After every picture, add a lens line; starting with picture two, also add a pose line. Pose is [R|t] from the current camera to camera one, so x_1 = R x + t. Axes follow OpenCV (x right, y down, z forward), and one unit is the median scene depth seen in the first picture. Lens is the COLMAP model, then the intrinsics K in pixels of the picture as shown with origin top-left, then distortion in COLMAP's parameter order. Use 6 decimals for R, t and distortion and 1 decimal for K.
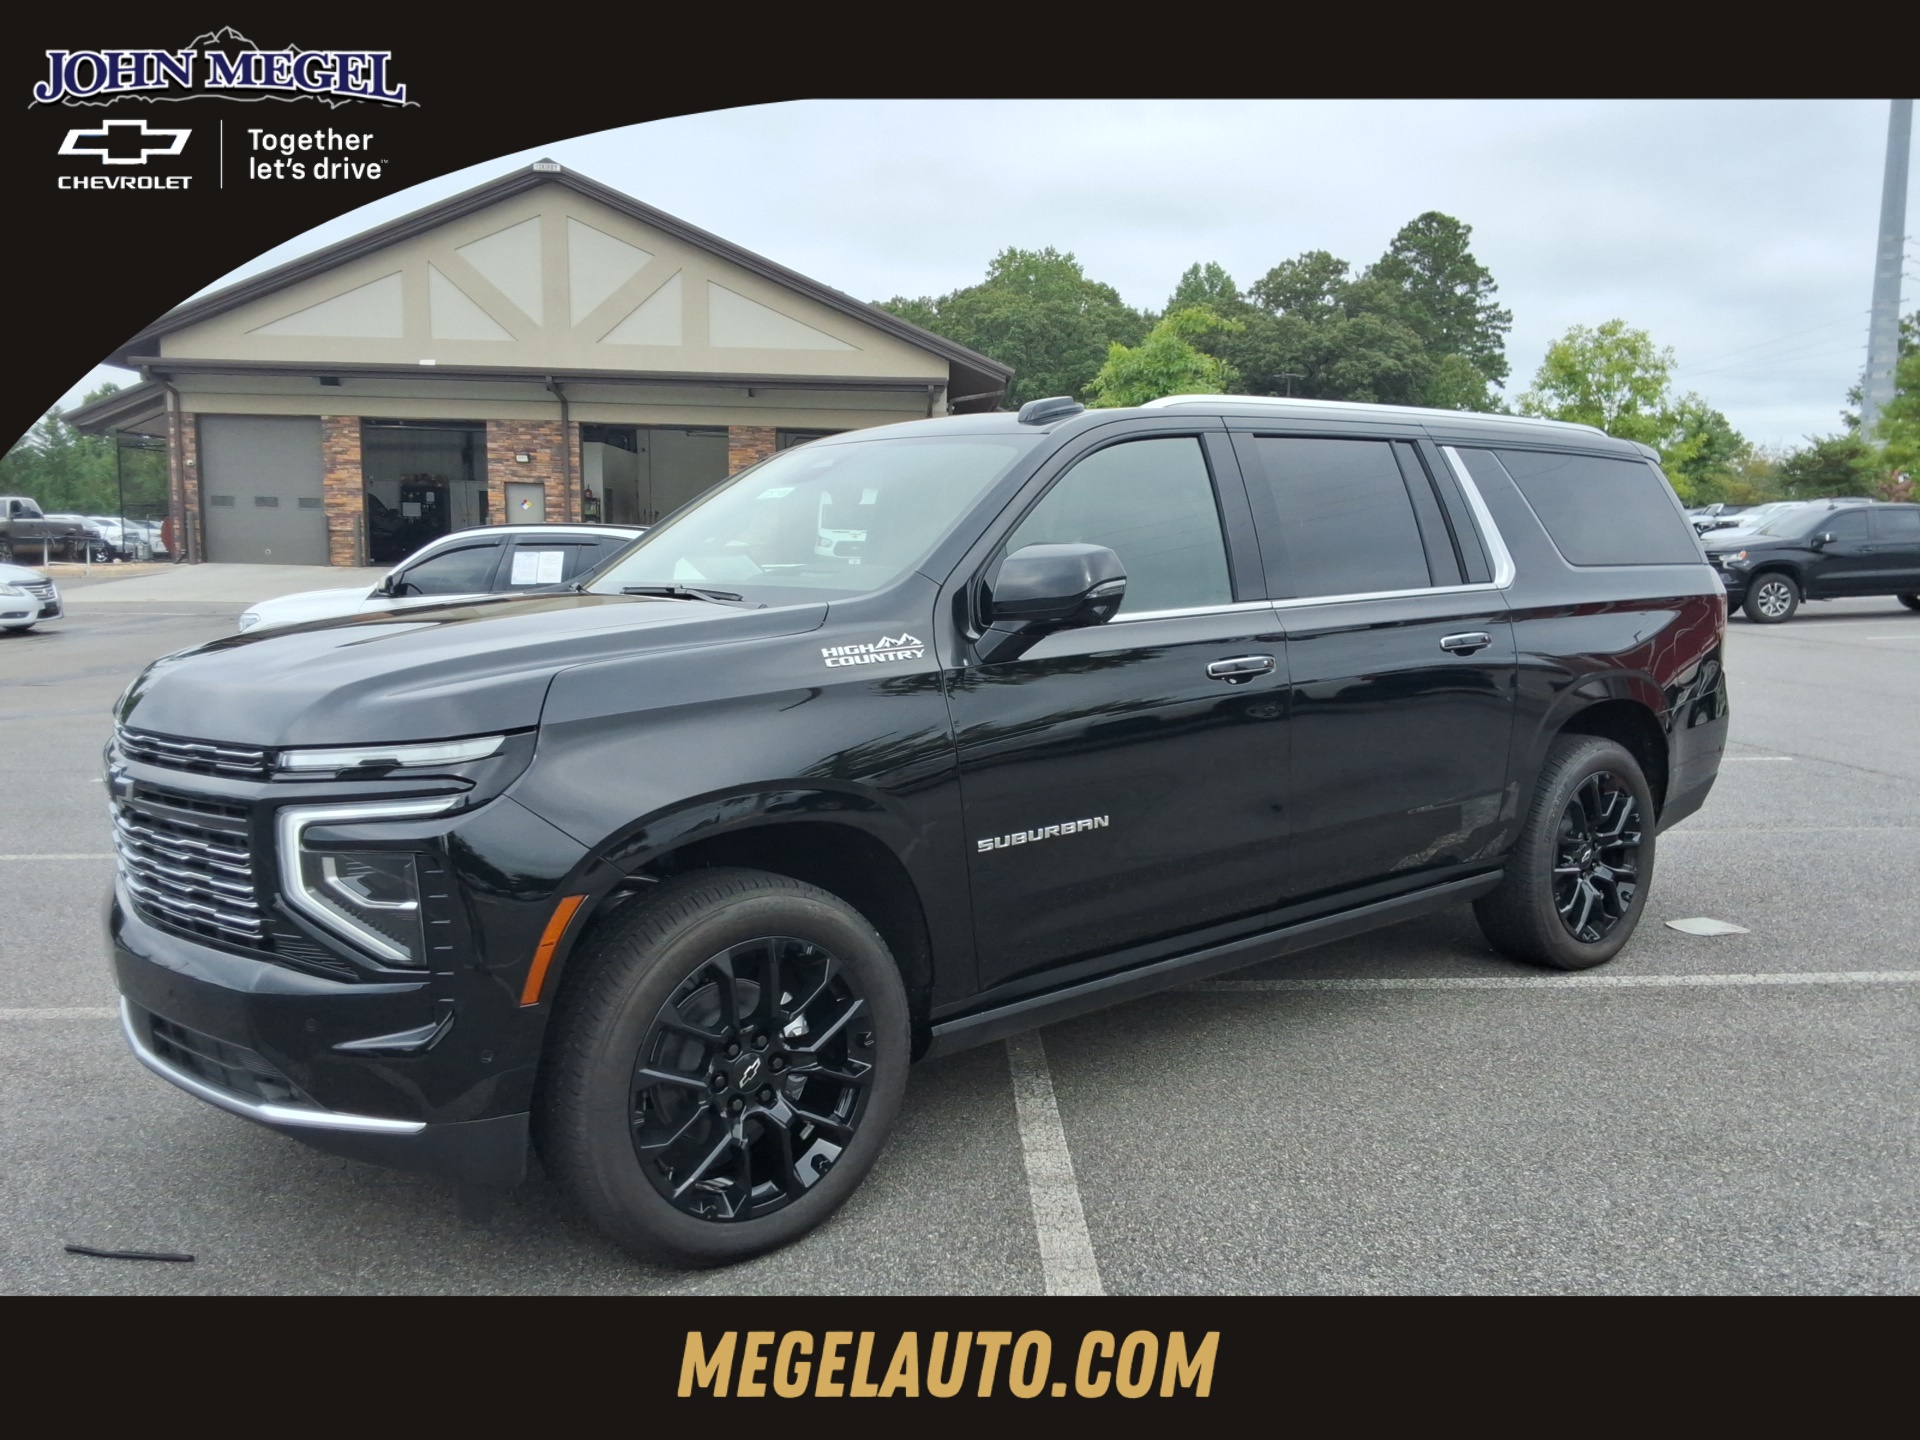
lens RADIAL K [[1540.6, 0, 969.6], [0, 1540.6, 721.6], [0, 0, 1]] dist [0.106090, -0.164932]
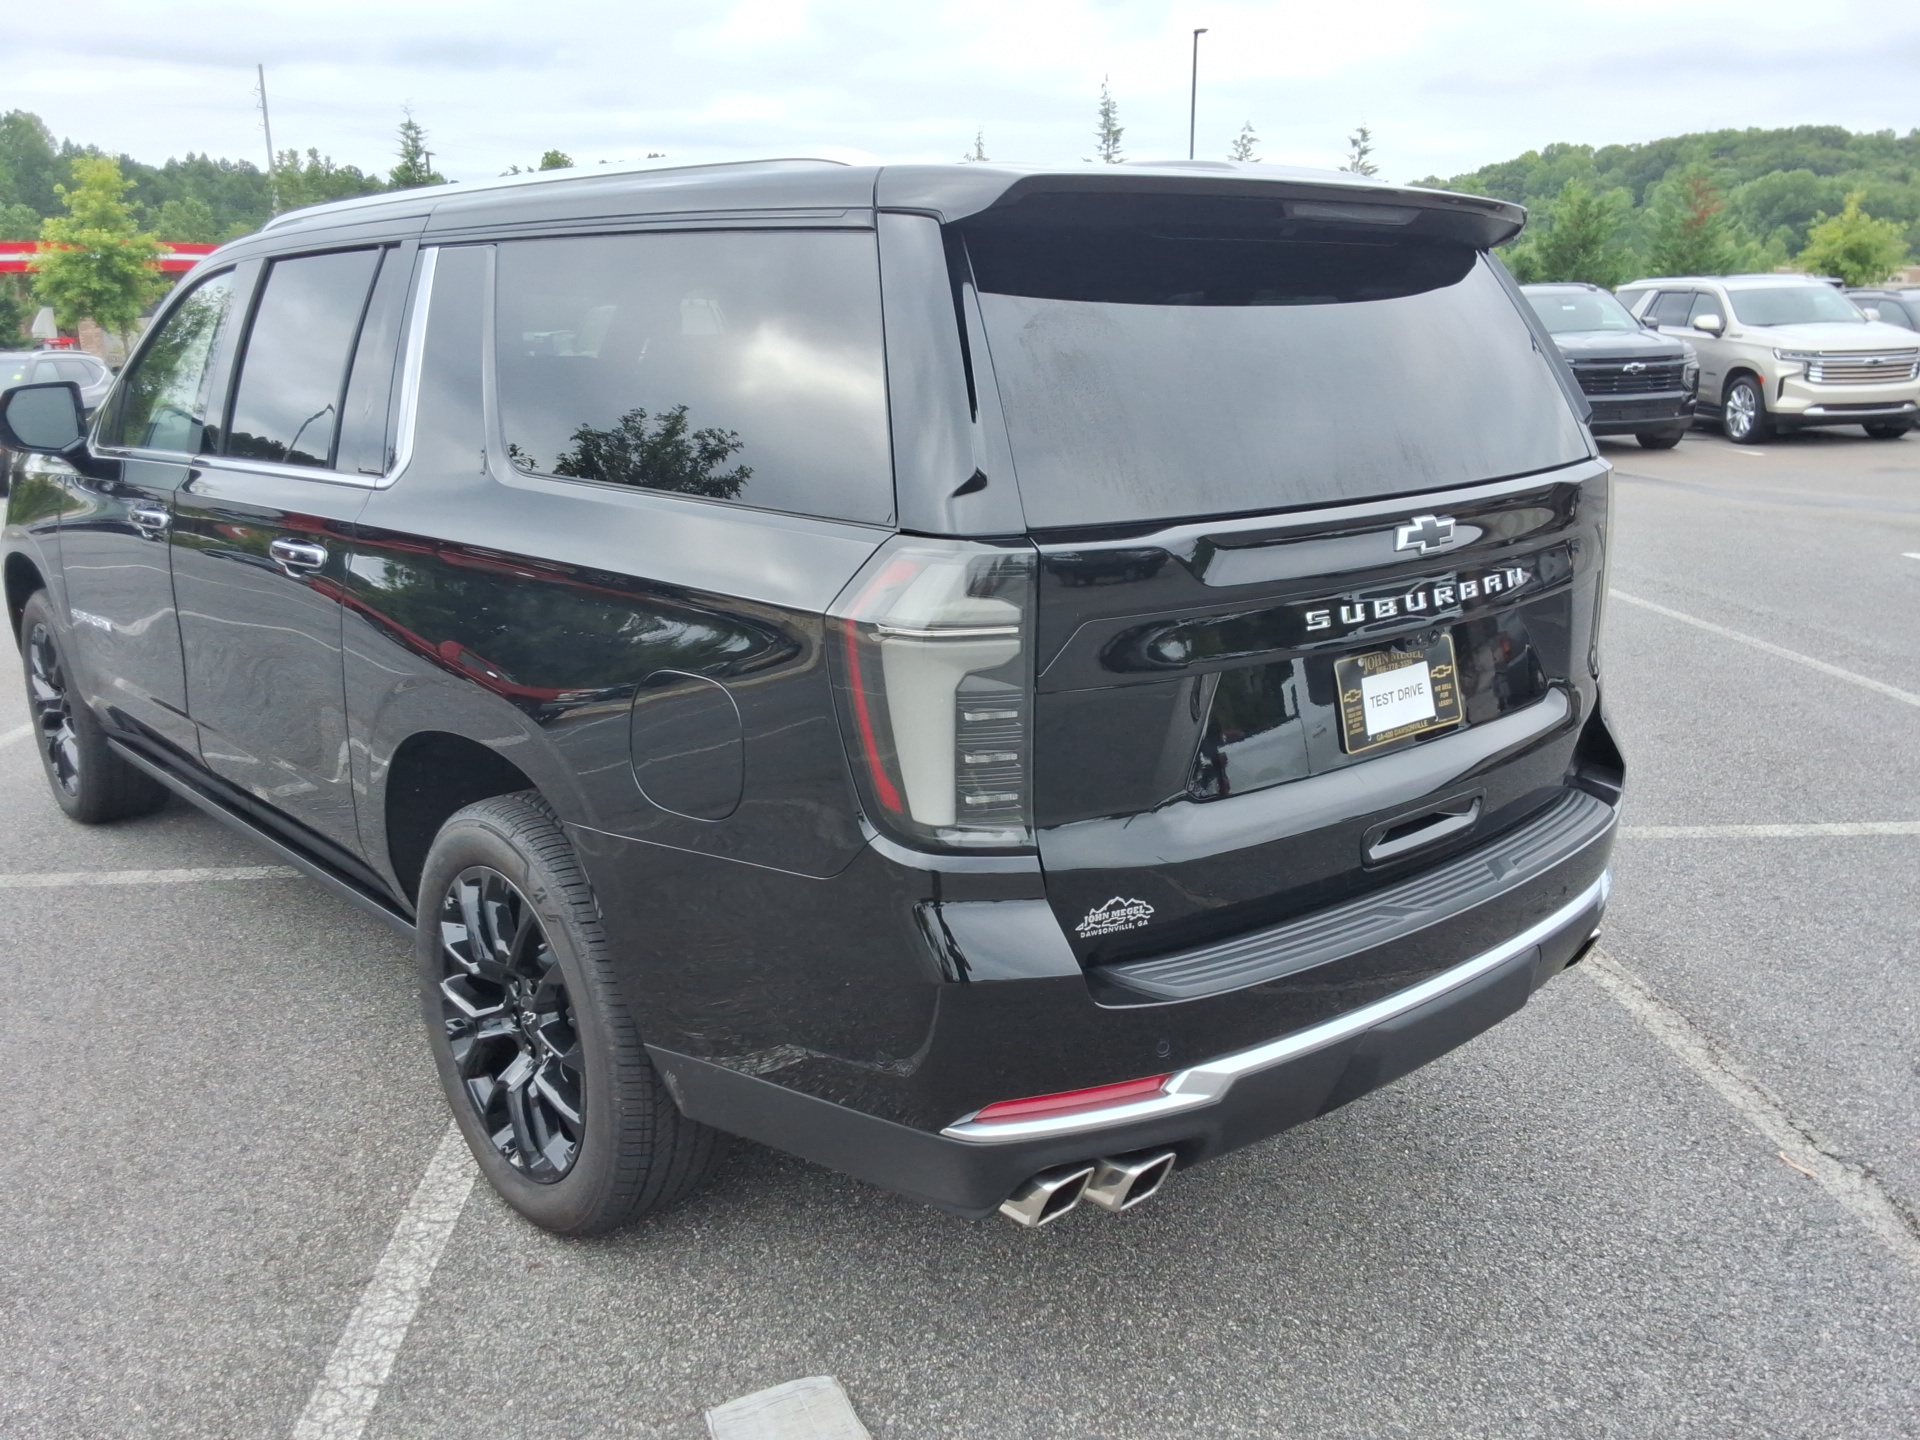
lens RADIAL K [[1540.6, 0, 973.1], [0, 1540.6, 729.2], [0, 0, 1]] dist [0.106090, -0.164932]
pose [[0.034225, 0.257968, -0.965547, 1.016169], [-0.103304, 0.961851, 0.253319, -0.182500], [0.994061, 0.091075, 0.059569, 1.267815]]
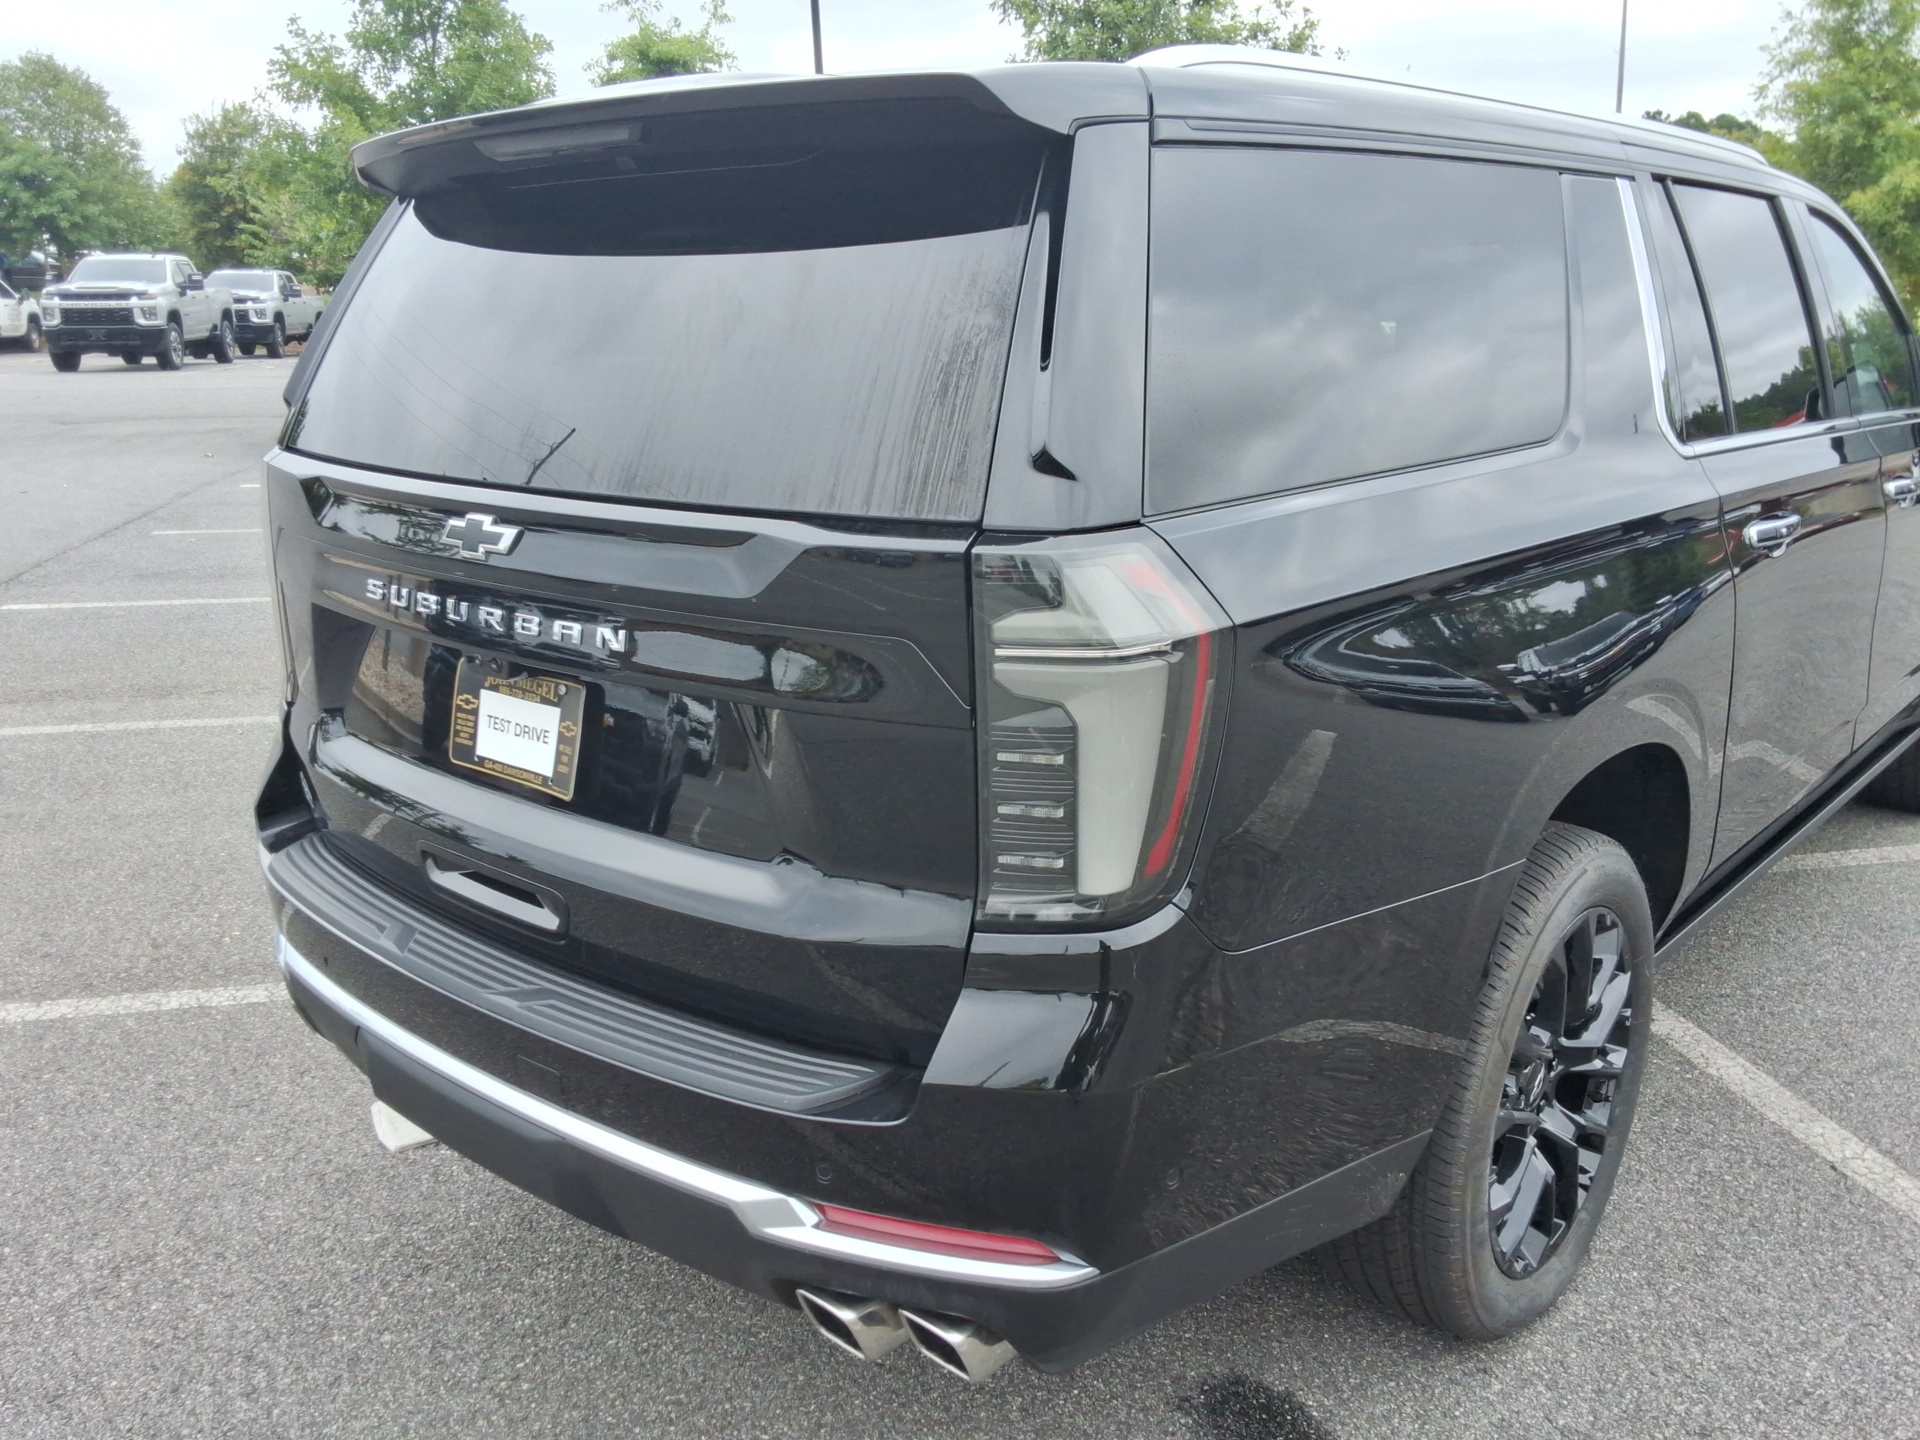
lens RADIAL K [[1540.6, 0, 958.4], [0, 1540.6, 737.2], [0, 0, 1]] dist [0.106090, -0.164932]
pose [[-0.987999, 0.057897, -0.143198, 0.457142], [0.000556, 0.928416, 0.371541, -0.234342], [0.154459, 0.367002, -0.917307, 1.853811]]
